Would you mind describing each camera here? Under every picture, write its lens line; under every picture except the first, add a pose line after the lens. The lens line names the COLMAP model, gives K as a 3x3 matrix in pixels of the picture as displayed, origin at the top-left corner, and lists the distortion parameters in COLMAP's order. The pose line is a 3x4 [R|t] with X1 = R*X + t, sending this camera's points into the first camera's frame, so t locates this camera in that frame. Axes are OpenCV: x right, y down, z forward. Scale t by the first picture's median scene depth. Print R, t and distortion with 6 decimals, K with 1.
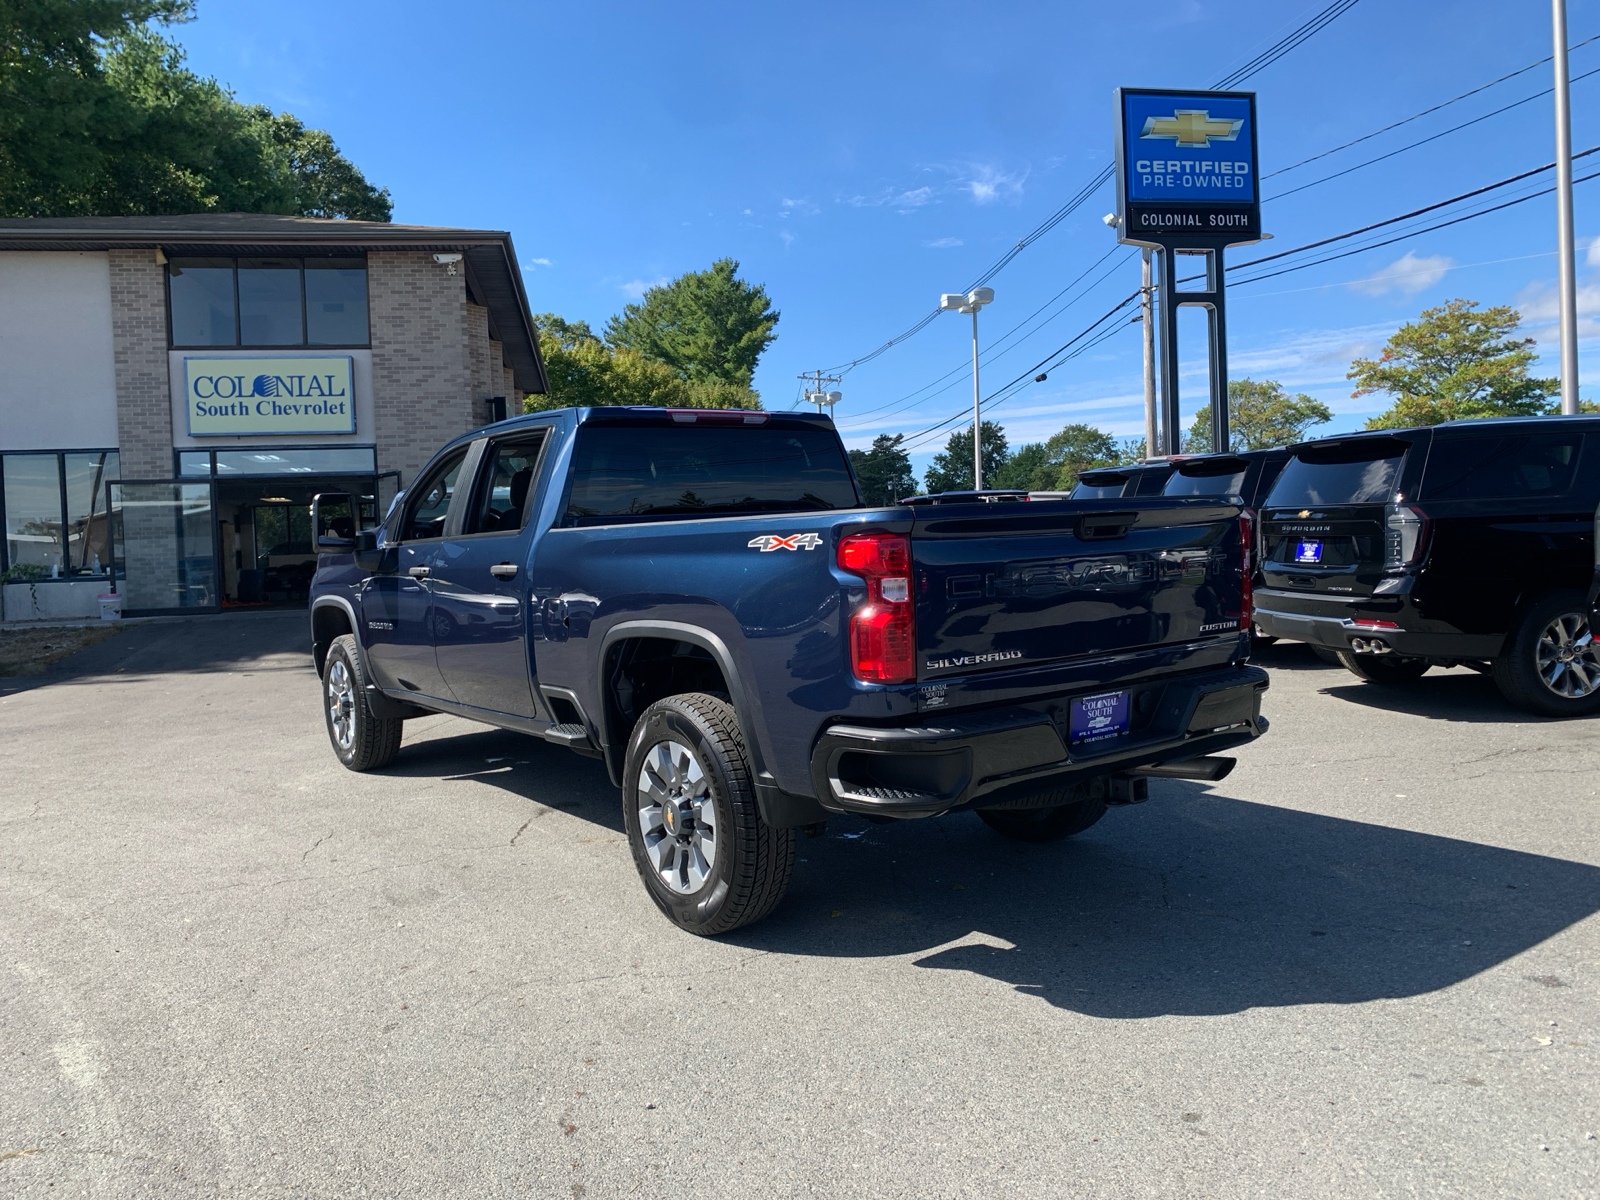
lens RADIAL K [[1213.6, 0, 802.1], [0, 1213.6, 609.7], [0, 0, 1]] dist [0.019798, -0.037059]
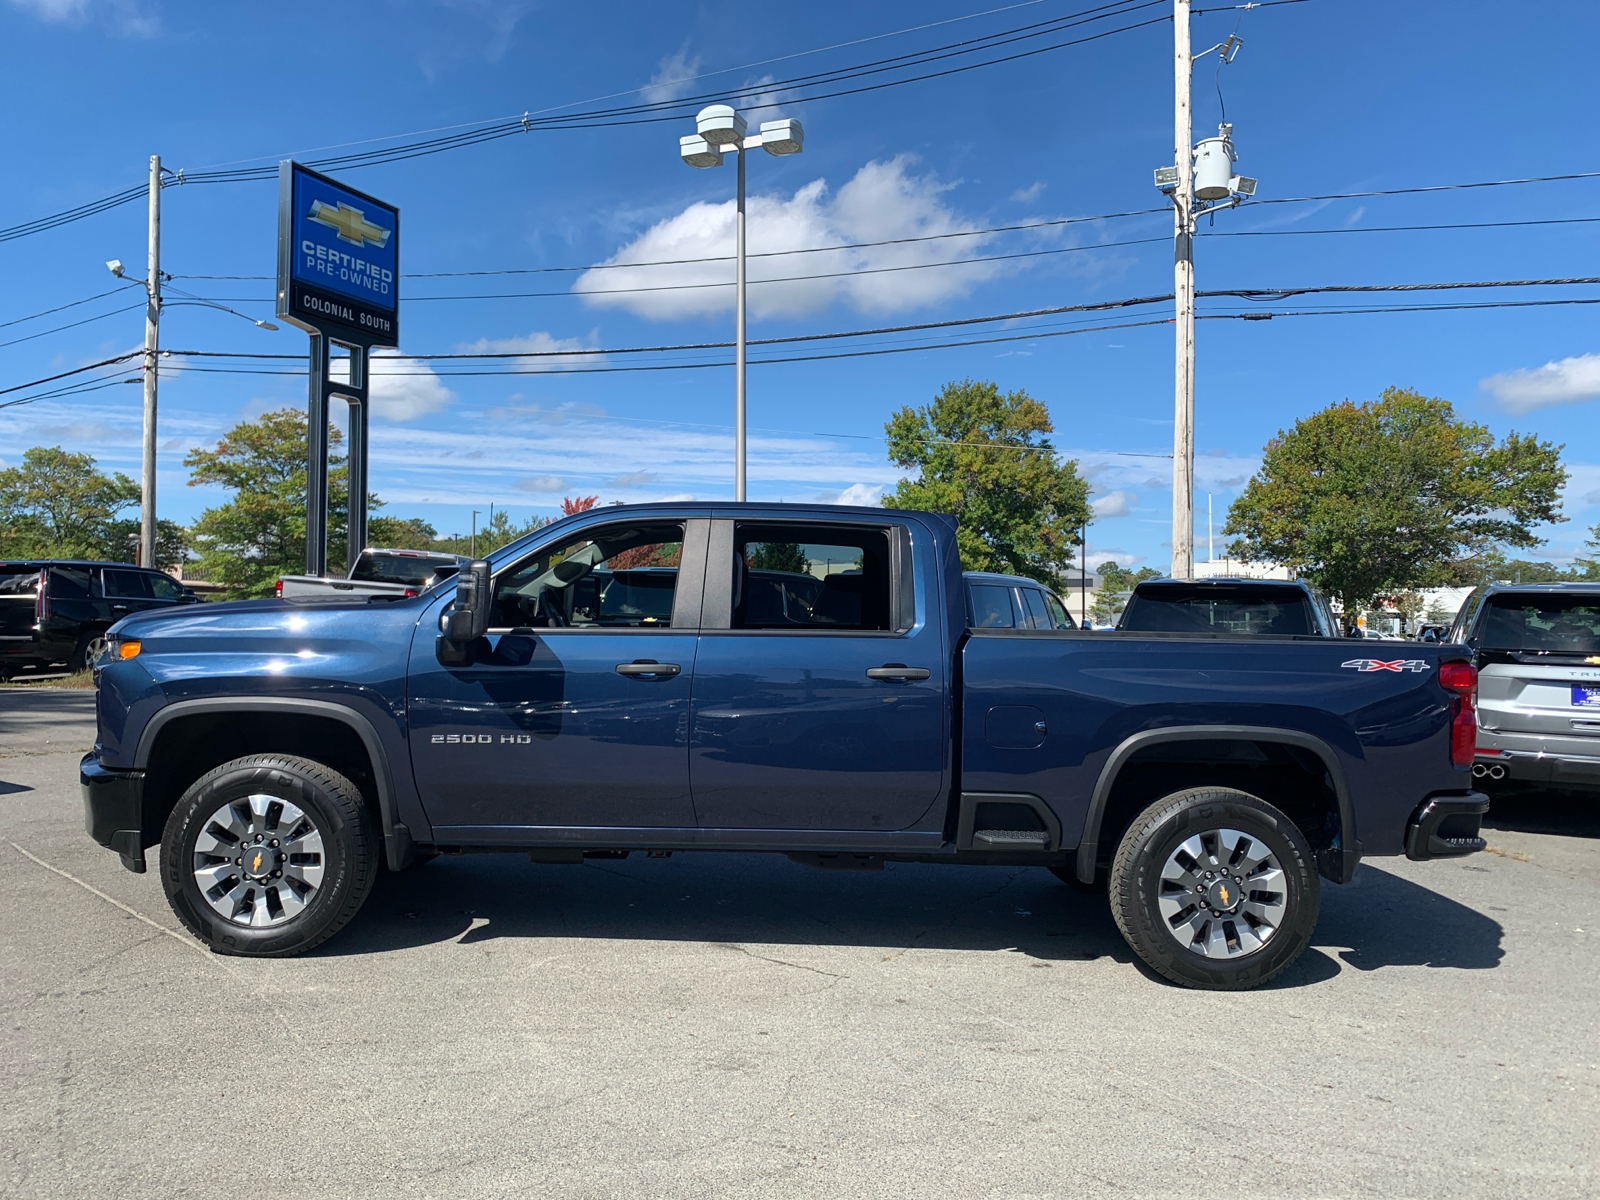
lens RADIAL K [[1213.6, 0, 797.3], [0, 1213.6, 609.5], [0, 0, 1]] dist [0.019798, -0.037059]
pose [[0.576812, 0.056212, 0.814940, -0.266222], [0.004089, 0.997418, -0.071693, -0.004019], [-0.816866, 0.044686, 0.575094, 0.132038]]
